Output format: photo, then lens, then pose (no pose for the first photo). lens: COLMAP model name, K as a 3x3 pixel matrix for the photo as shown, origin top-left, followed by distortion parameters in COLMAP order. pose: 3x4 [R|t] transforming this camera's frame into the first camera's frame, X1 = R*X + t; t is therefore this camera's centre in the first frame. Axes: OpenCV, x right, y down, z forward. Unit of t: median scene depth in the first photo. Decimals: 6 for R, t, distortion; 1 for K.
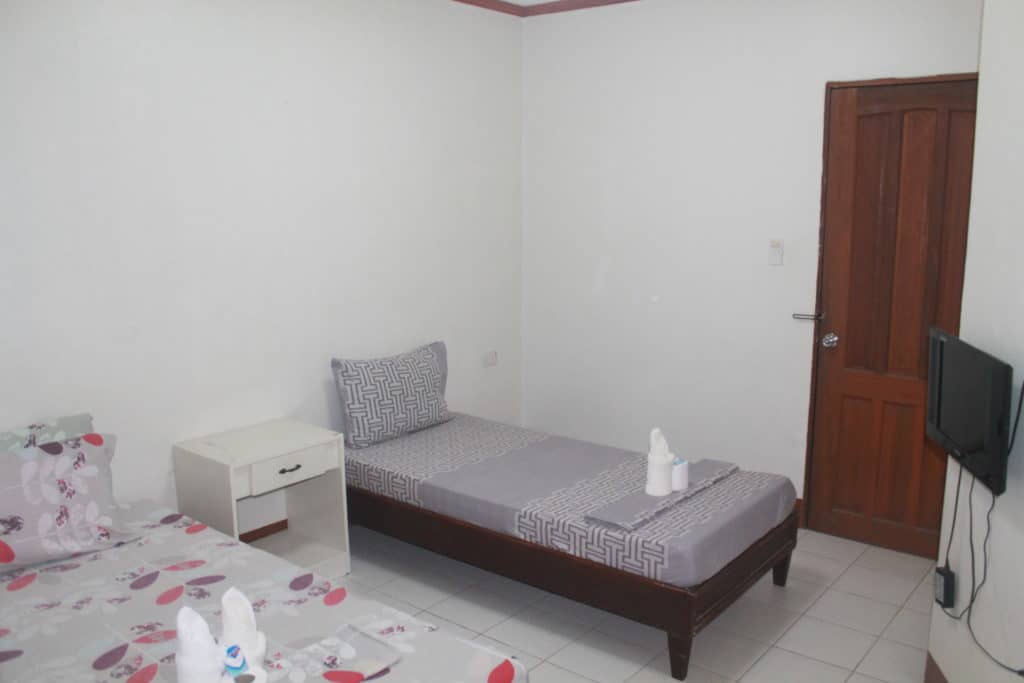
lens RADIAL K [[875.4, 0, 512.0], [0, 875.4, 341.5], [0, 0, 1]] dist [-0.105890, 0.006335]
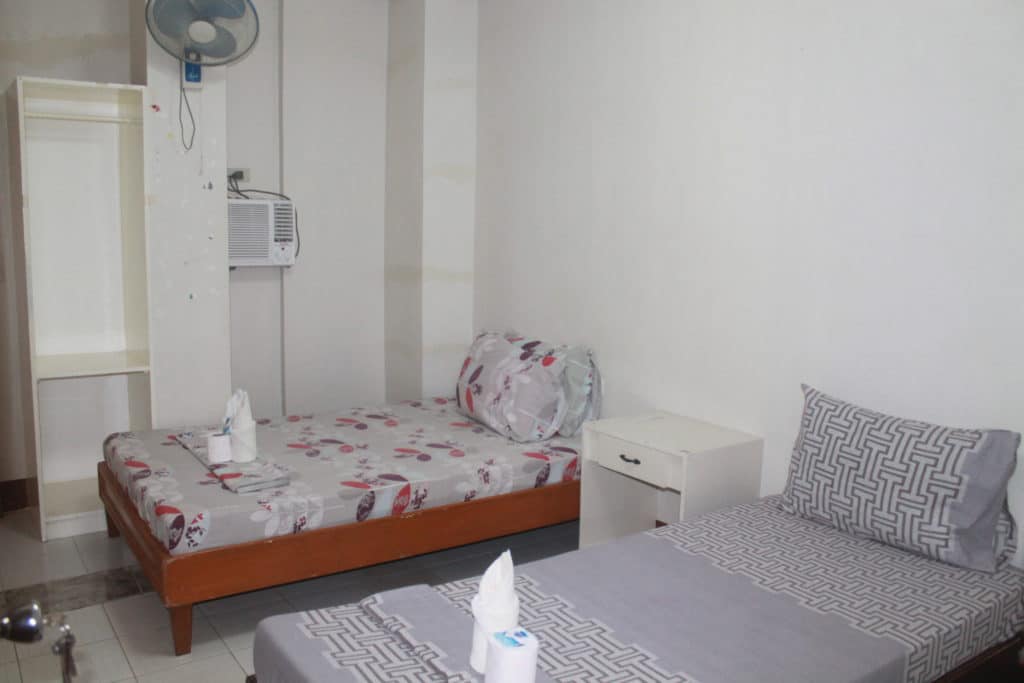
lens RADIAL K [[875.4, 0, 512.0], [0, 875.4, 341.5], [0, 0, 1]] dist [-0.105890, 0.006335]
pose [[-0.289164, 0.129933, -0.948421, 0.814332], [-0.176925, 0.966423, 0.186342, -0.158097], [0.940788, 0.221683, -0.256467, 1.377526]]
